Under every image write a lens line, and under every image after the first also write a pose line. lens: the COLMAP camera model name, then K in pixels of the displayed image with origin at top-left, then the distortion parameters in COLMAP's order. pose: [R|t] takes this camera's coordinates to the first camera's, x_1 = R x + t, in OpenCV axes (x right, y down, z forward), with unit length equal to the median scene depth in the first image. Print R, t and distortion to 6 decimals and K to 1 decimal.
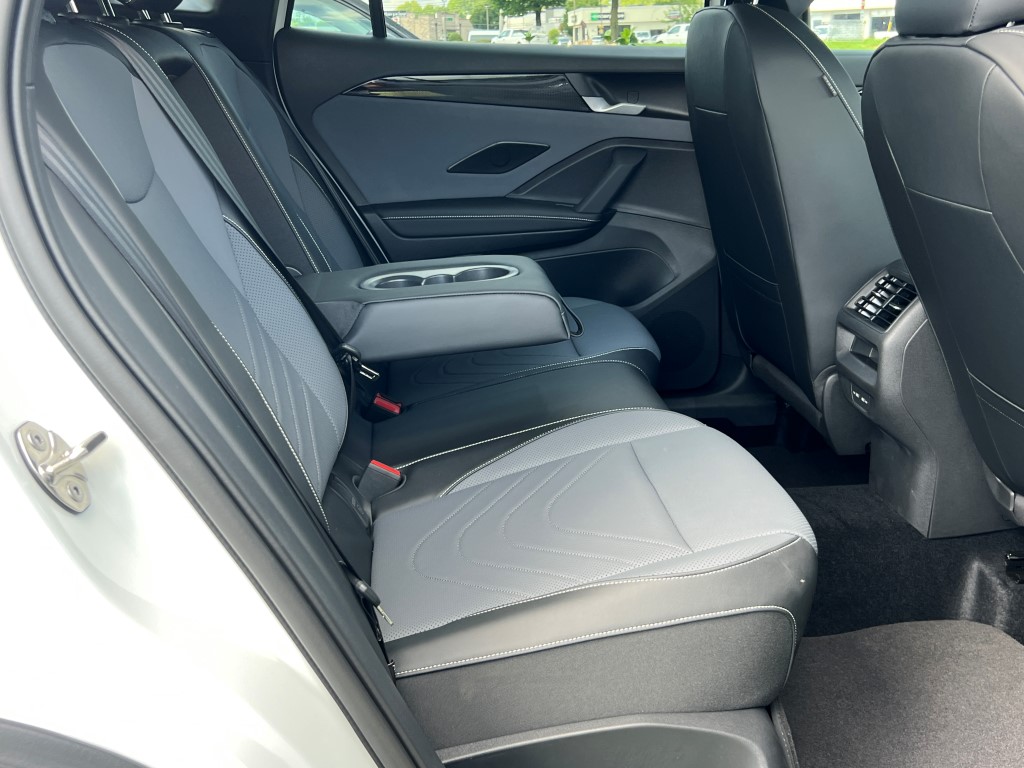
lens RADIAL K [[1049.8, 0, 514.5], [0, 1049.8, 380.5], [0, 0, 1]] dist [0.039887, 0.000000]
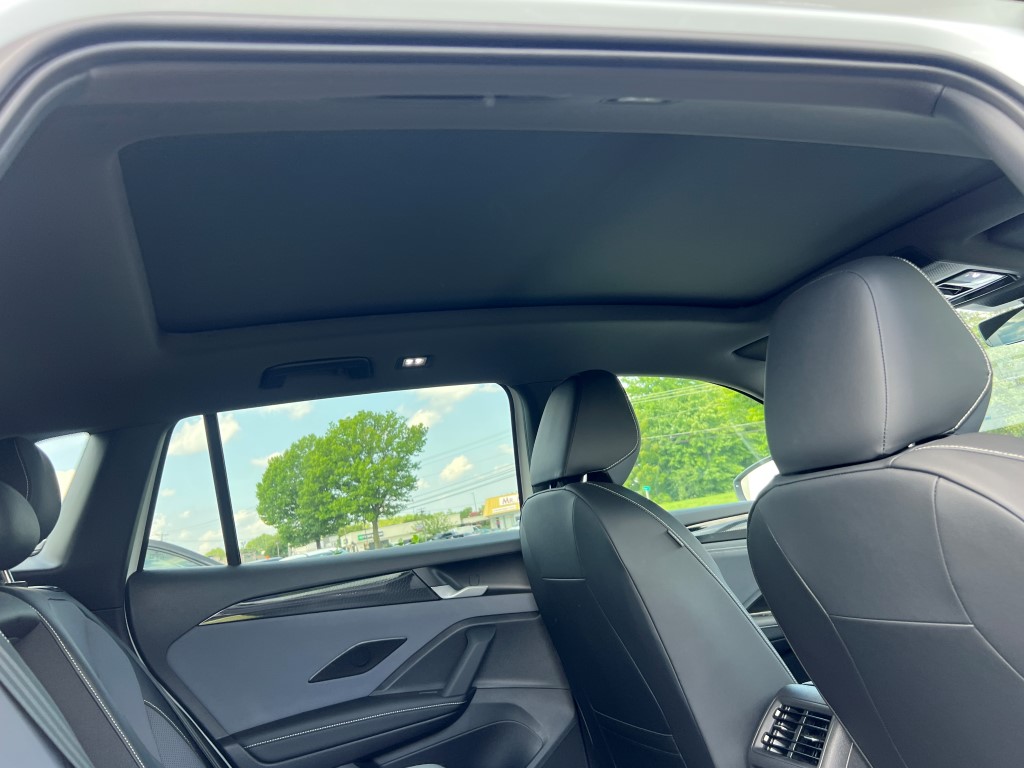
lens RADIAL K [[773.1, 0, 502.1], [0, 773.1, 387.2], [0, 0, 1]] dist [0.032148, -0.028620]
pose [[0.957166, -0.096841, 0.272865, -0.064316], [0.219015, 0.858572, -0.463558, -0.056427], [-0.189383, 0.503464, 0.843006, 0.194939]]
